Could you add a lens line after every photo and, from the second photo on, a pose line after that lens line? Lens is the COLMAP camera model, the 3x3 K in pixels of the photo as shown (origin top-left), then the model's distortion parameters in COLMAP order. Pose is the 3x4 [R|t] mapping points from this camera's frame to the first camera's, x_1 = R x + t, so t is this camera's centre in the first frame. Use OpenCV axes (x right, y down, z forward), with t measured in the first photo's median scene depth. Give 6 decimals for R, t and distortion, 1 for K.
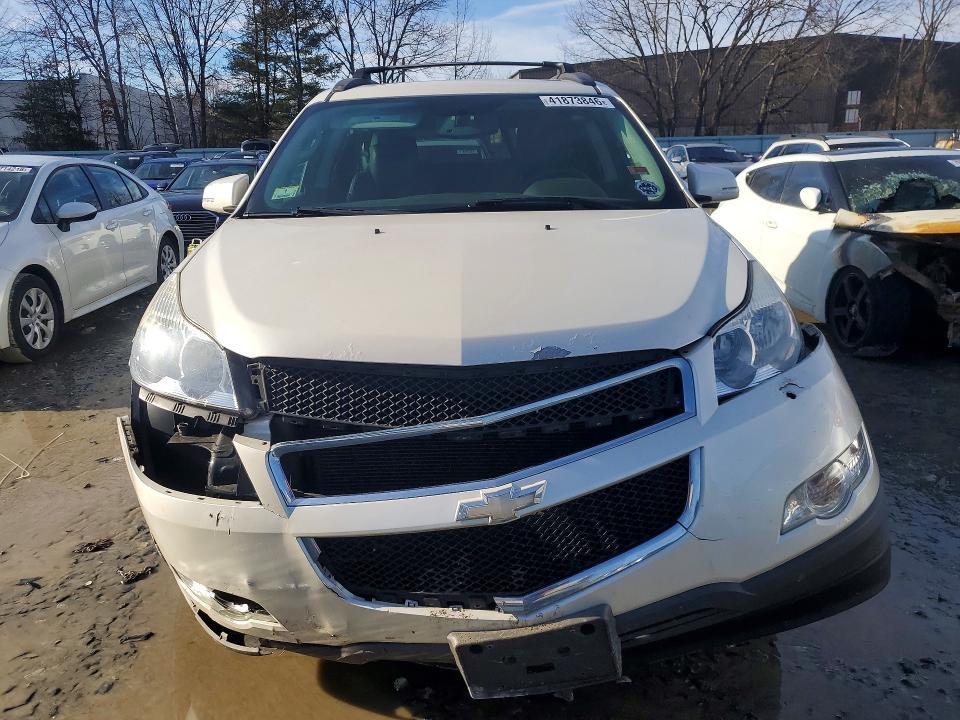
lens RADIAL K [[788.7, 0, 480.0], [0, 788.7, 360.0], [0, 0, 1]] dist [-0.000639, 0.012496]
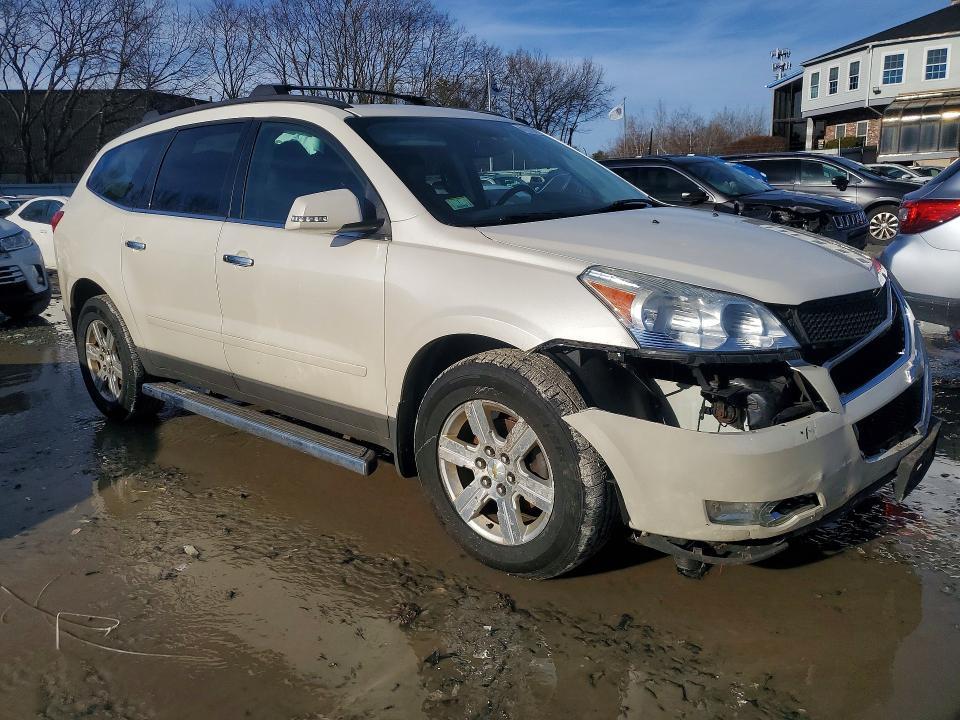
lens RADIAL K [[803.8, 0, 480.0], [0, 803.8, 360.0], [0, 0, 1]] dist [-0.000206, -0.004801]
pose [[0.611659, -0.145492, 0.777628, -0.159254], [0.200069, 0.979440, 0.025882, -0.005493], [-0.765406, 0.139748, 0.628191, 0.053852]]
